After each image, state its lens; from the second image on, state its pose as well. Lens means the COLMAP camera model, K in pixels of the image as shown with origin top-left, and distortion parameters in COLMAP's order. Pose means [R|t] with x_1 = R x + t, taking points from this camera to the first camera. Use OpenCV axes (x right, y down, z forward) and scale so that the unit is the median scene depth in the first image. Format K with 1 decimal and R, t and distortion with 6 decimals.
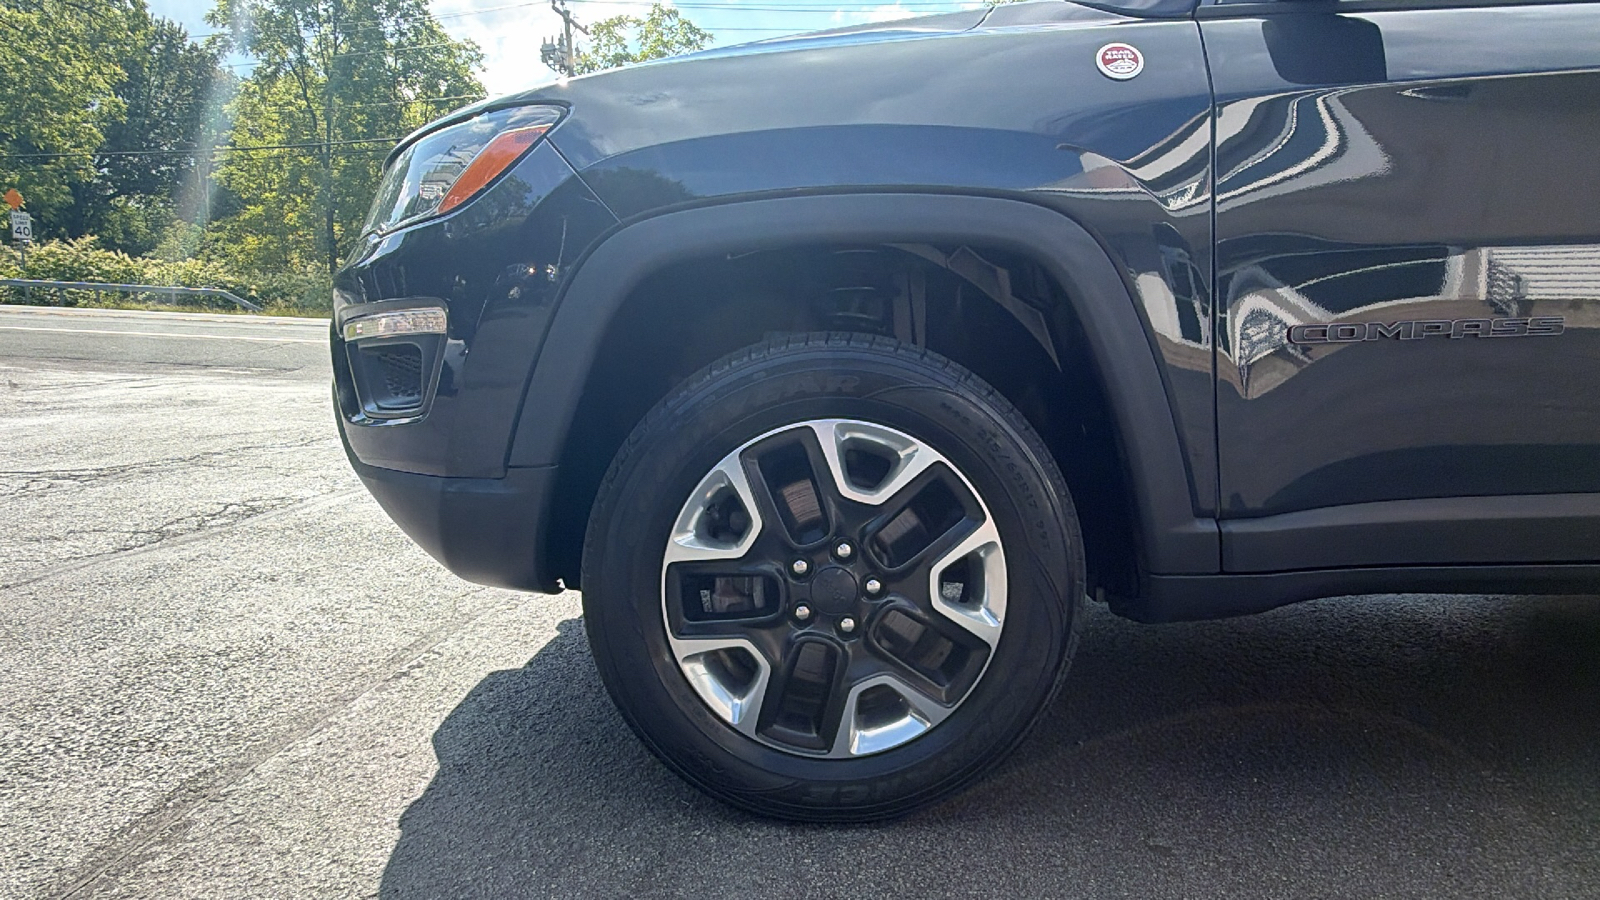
lens RADIAL K [[719.3, 0, 622.2], [0, 719.3, 525.6], [0, 0, 1]] dist [-0.001346, -0.000327]
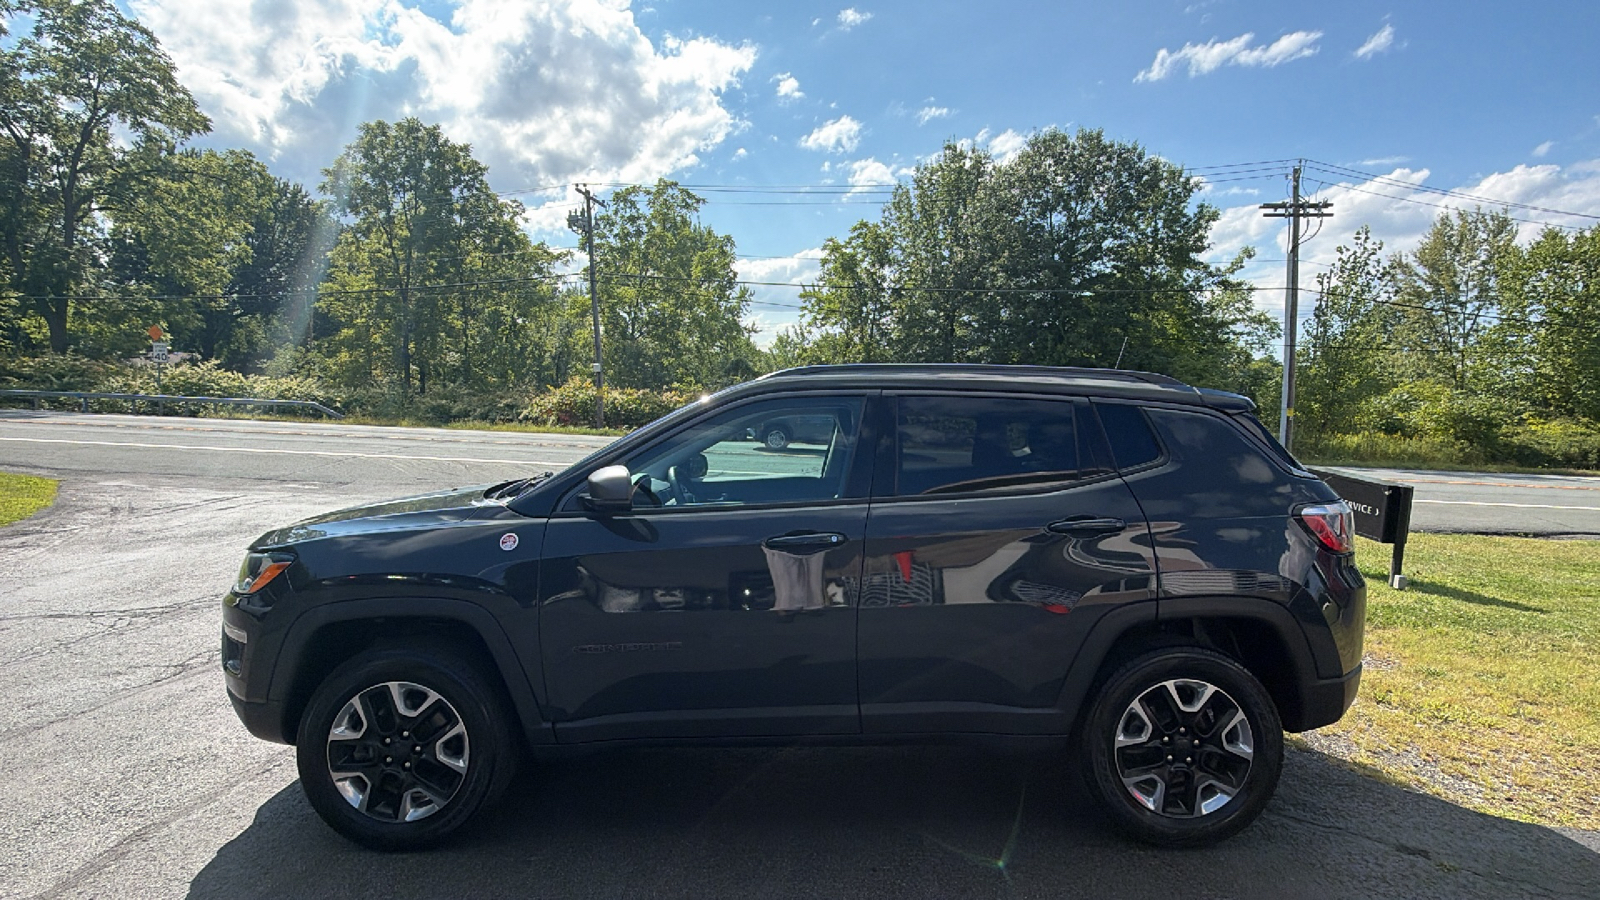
lens RADIAL K [[714.5, 0, 792.7], [0, 714.5, 451.4], [0, 0, 1]] dist [-0.002162, -0.000178]
pose [[0.999974, -0.001599, 0.007001, 0.281709], [0.002172, 0.996581, -0.082597, -0.125892], [-0.006845, 0.082610, 0.996558, -0.263144]]
